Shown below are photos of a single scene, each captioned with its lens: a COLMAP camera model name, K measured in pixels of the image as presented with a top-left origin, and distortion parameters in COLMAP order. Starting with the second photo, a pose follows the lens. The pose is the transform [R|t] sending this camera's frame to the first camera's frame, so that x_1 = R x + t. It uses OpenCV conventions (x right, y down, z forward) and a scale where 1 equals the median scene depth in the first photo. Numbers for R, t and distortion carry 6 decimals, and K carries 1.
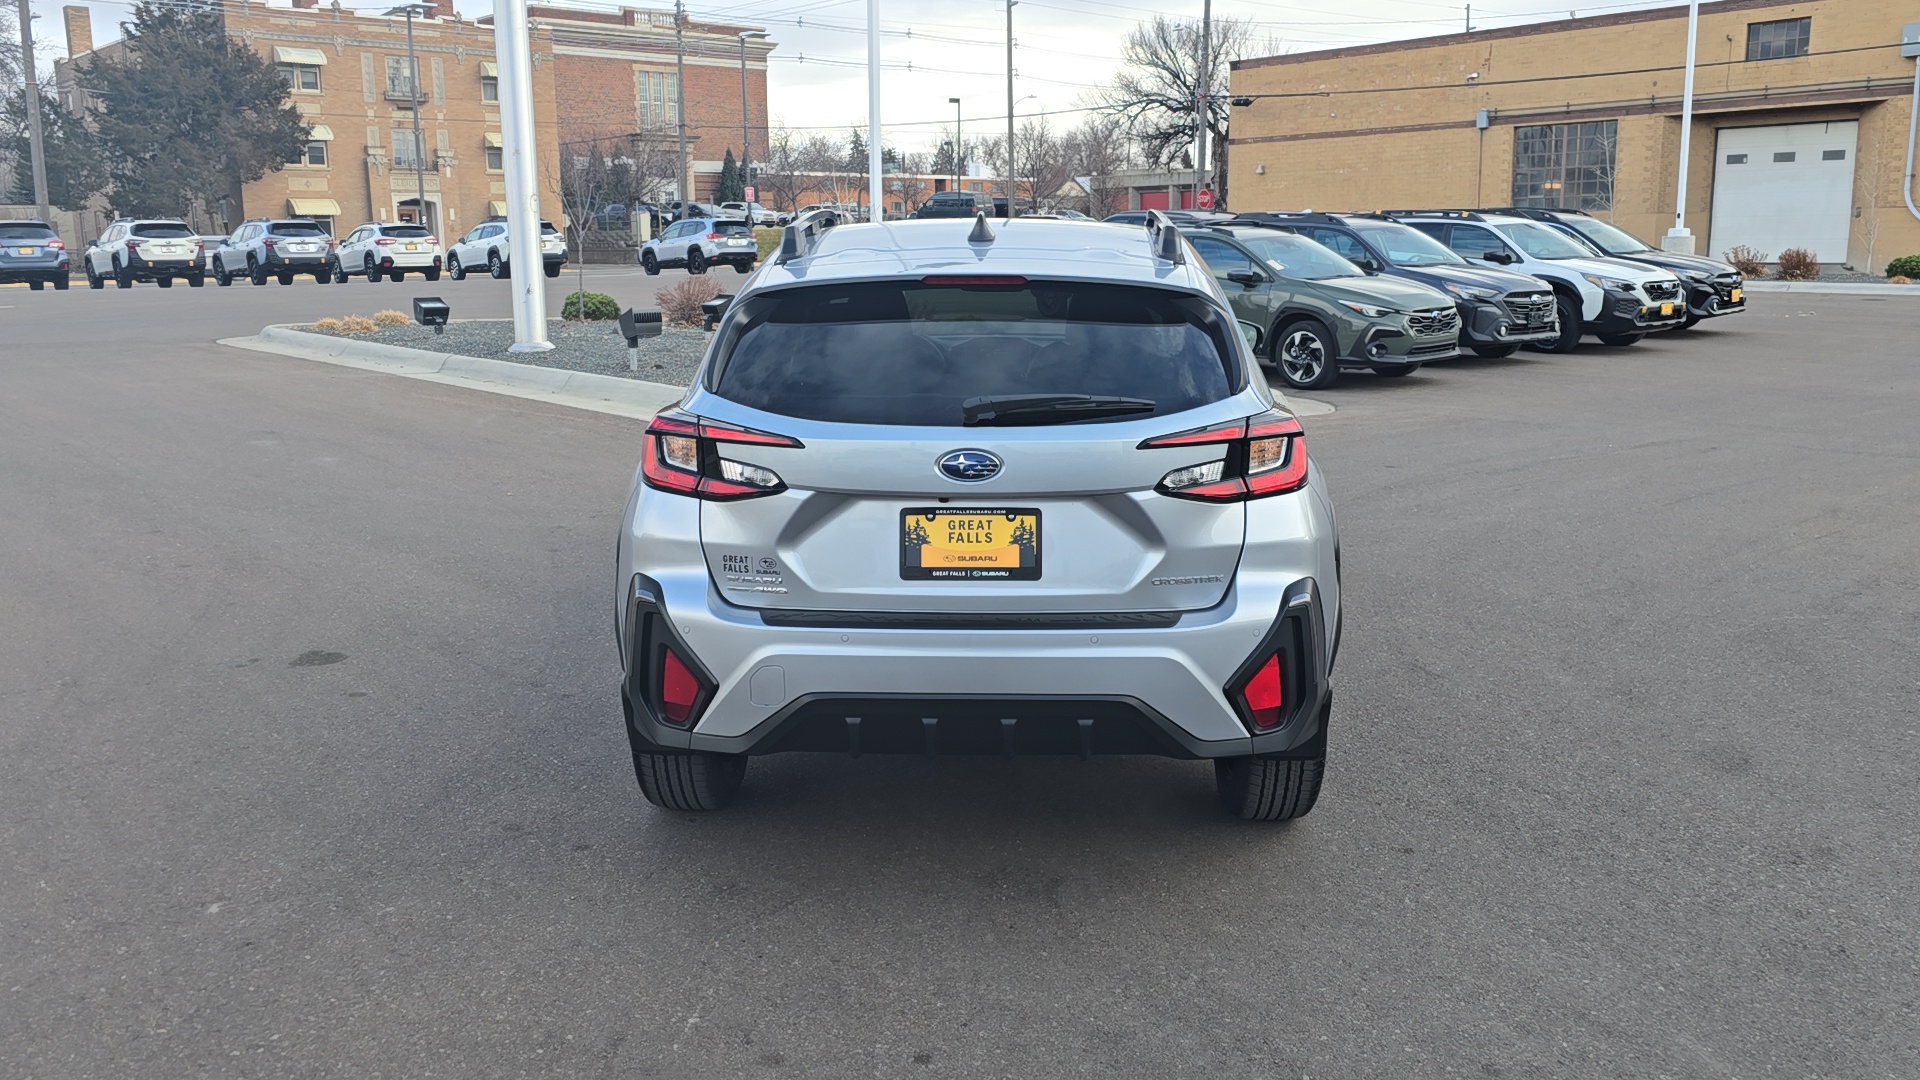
lens RADIAL K [[1587.6, 0, 975.0], [0, 1587.6, 561.3], [0, 0, 1]] dist [-0.001507, 0.011225]
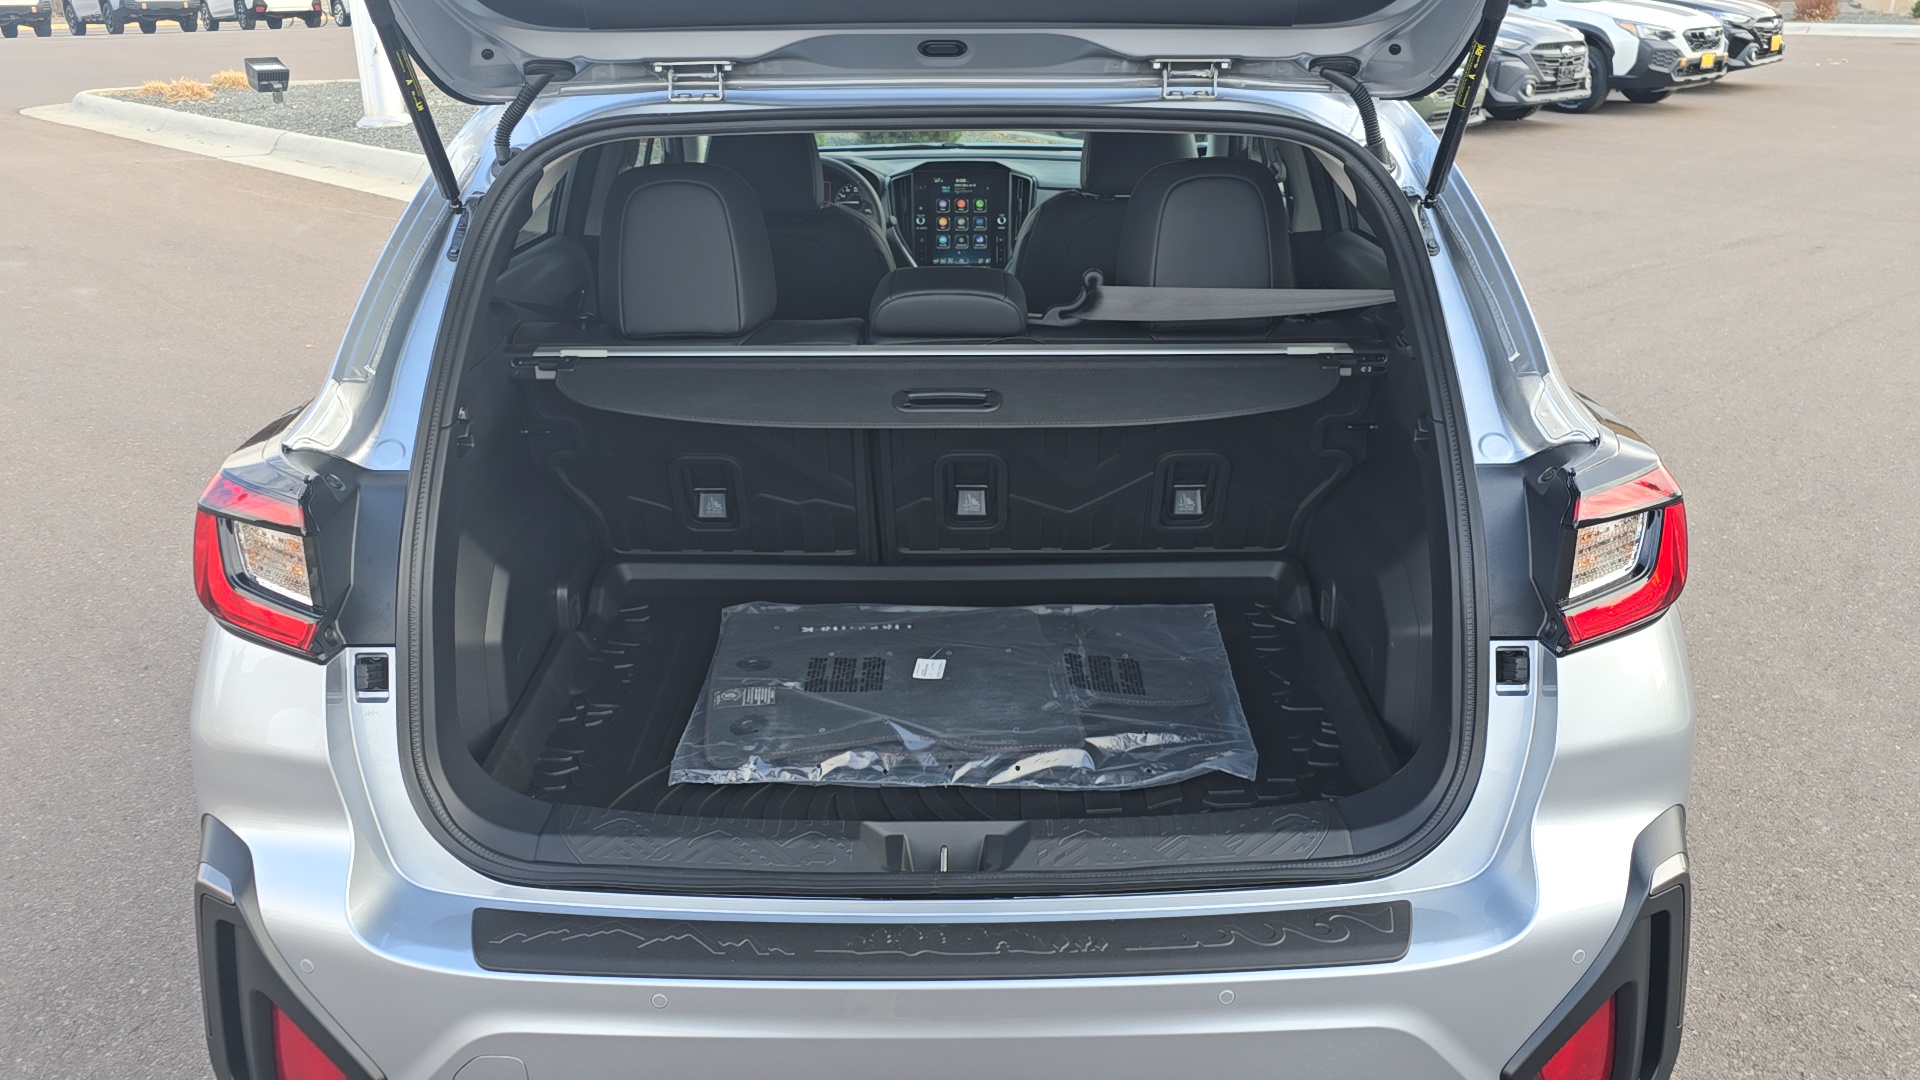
lens RADIAL K [[1587.6, 0, 975.0], [0, 1587.6, 561.3], [0, 0, 1]] dist [-0.001507, 0.011225]
pose [[0.999316, -0.016584, 0.033045, -0.001368], [0.011315, 0.988055, 0.153685, -0.025632], [-0.035199, -0.153206, 0.987567, 0.108165]]
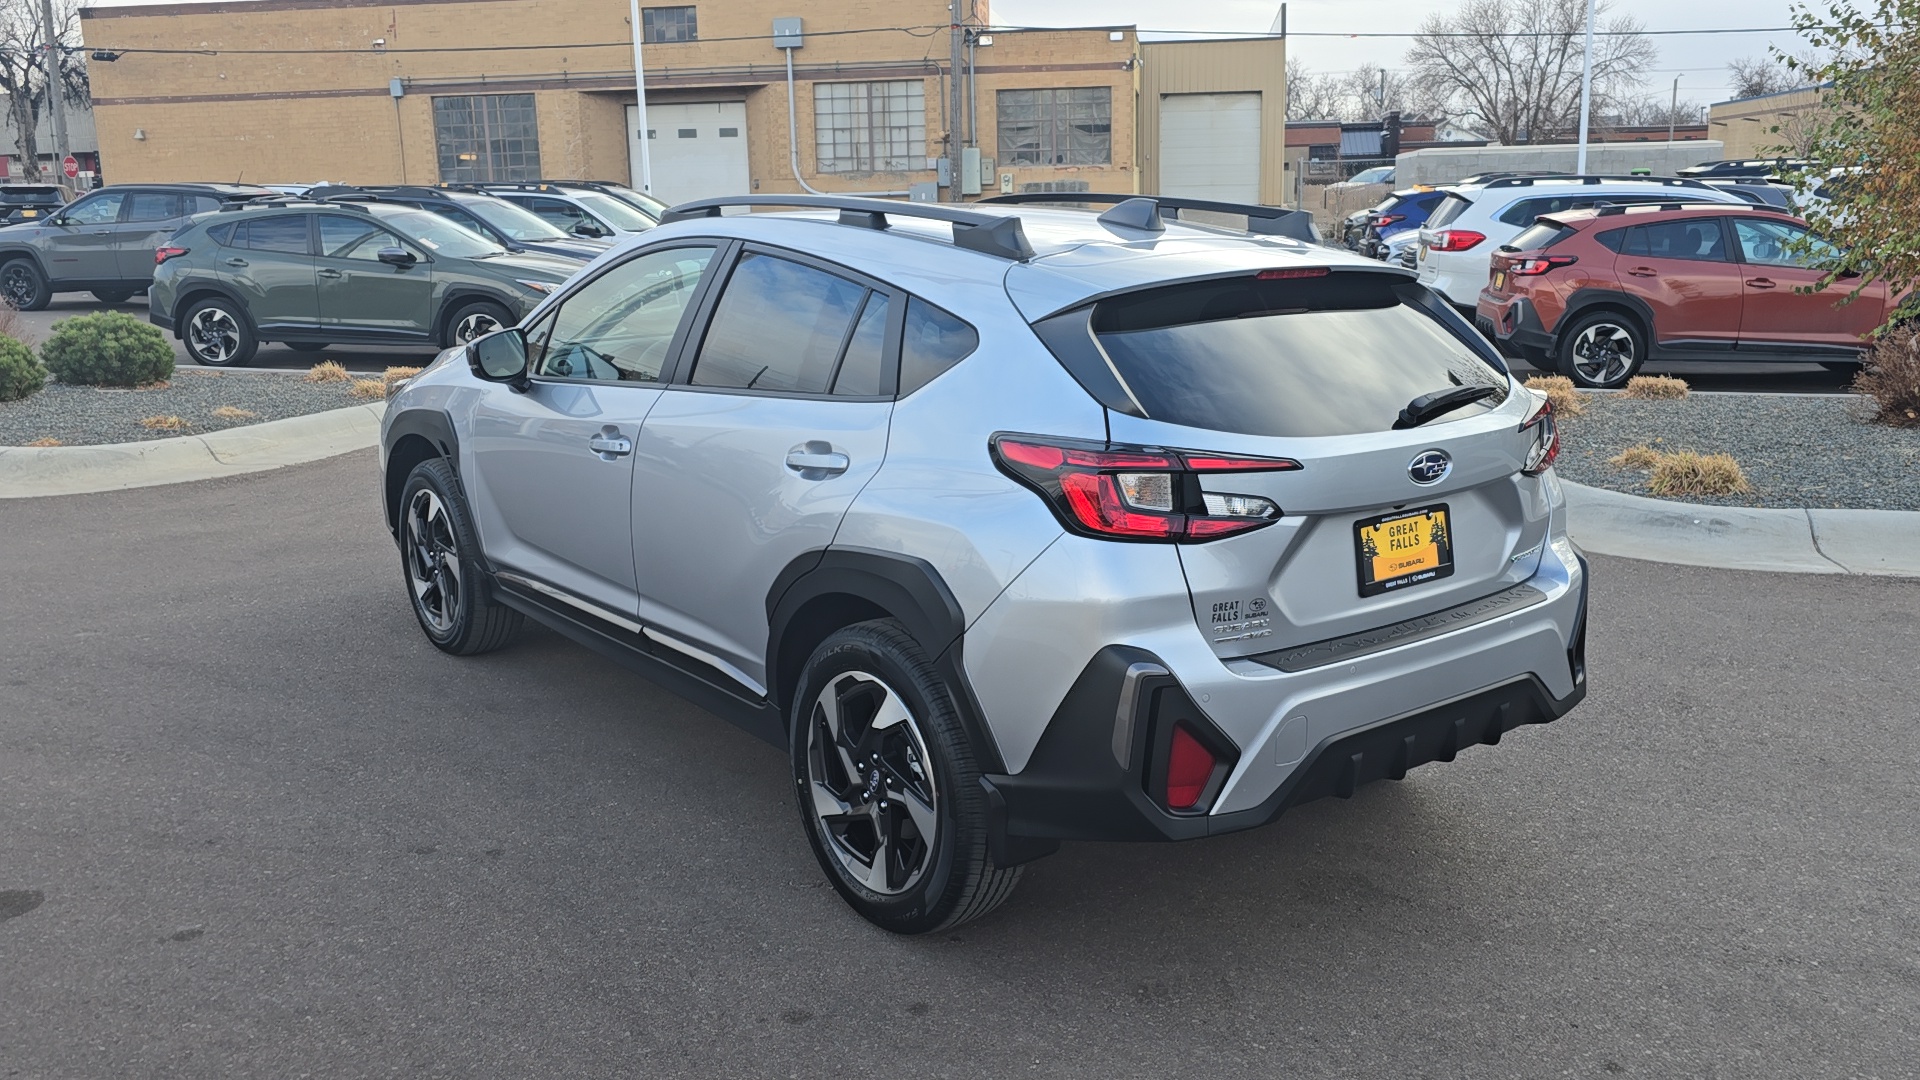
lens RADIAL K [[1587.6, 0, 975.0], [0, 1587.6, 561.3], [0, 0, 1]] dist [-0.001507, 0.011225]
pose [[0.765137, -0.149017, 0.626386, -0.149703], [0.137763, 0.988209, 0.066816, -0.019272], [-0.628957, 0.035169, 0.776644, 0.078558]]
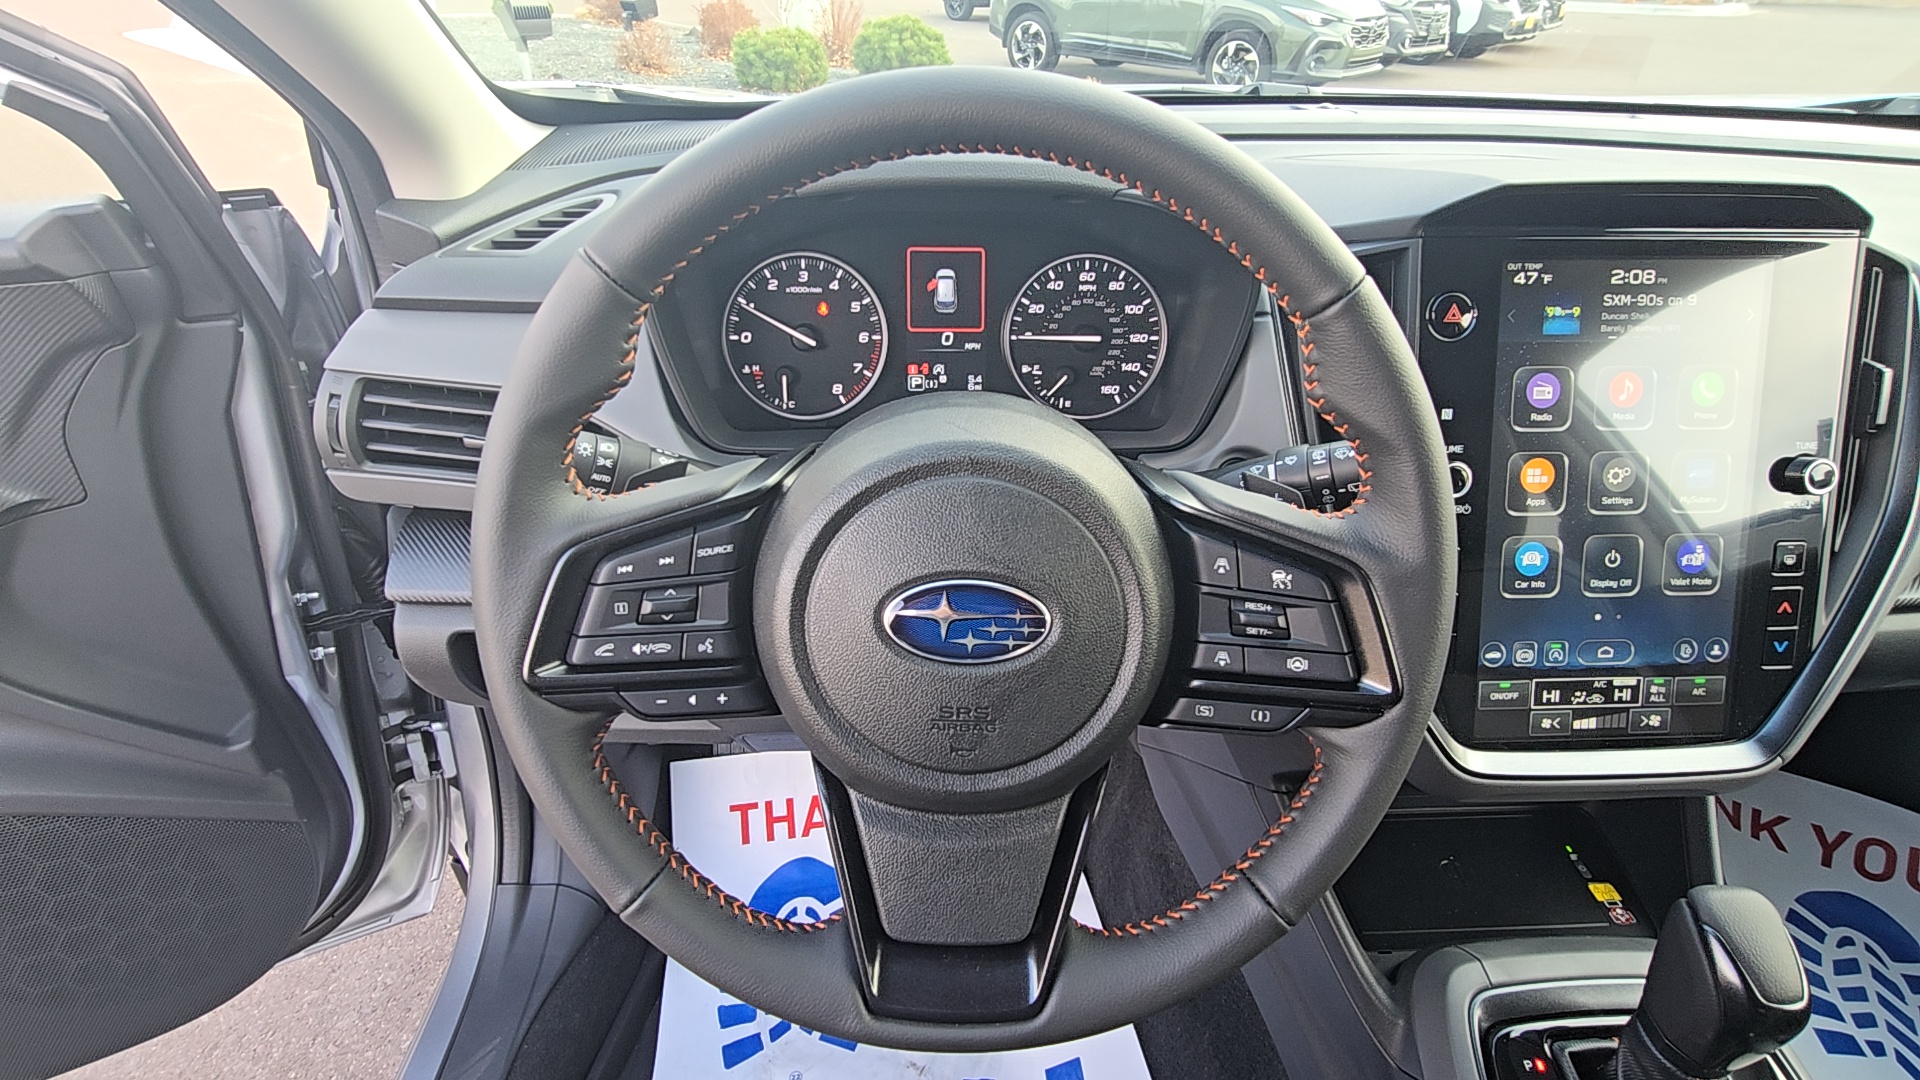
lens RADIAL K [[967.3, 0, 953.7], [0, 967.3, 536.7], [0, 0, 1]] dist [0.002207, -0.000840]
pose [[0.996764, -0.028032, 0.075338, -0.016711], [0.001695, 0.944345, 0.328952, -0.045271], [-0.080366, -0.327760, 0.941337, 0.297322]]
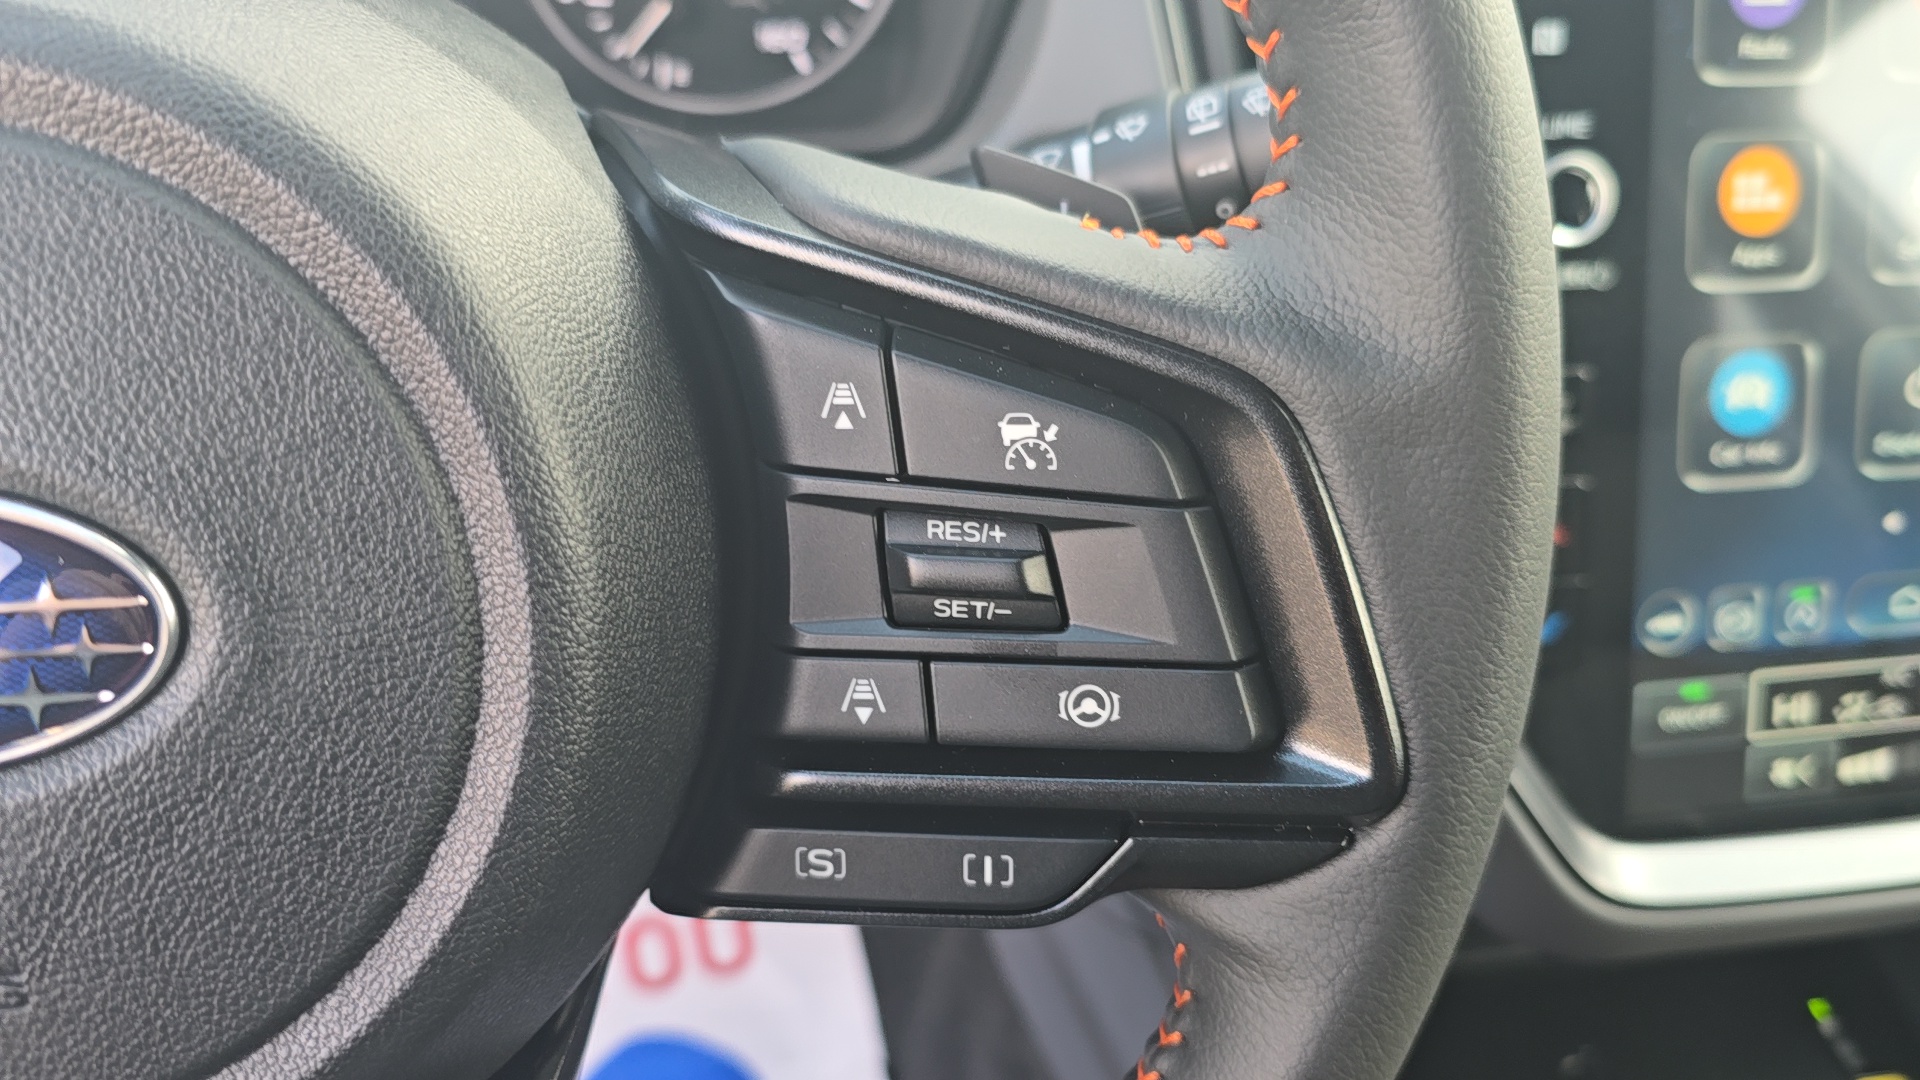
lens RADIAL K [[1587.6, 0, 975.0], [0, 1587.6, 561.3], [0, 0, 1]] dist [-0.001507, 0.011225]
pose [[0.981111, -0.084323, 0.174099, -0.010777], [0.008916, 0.918750, 0.394739, -0.041267], [-0.193238, -0.385731, 0.902148, 0.305654]]
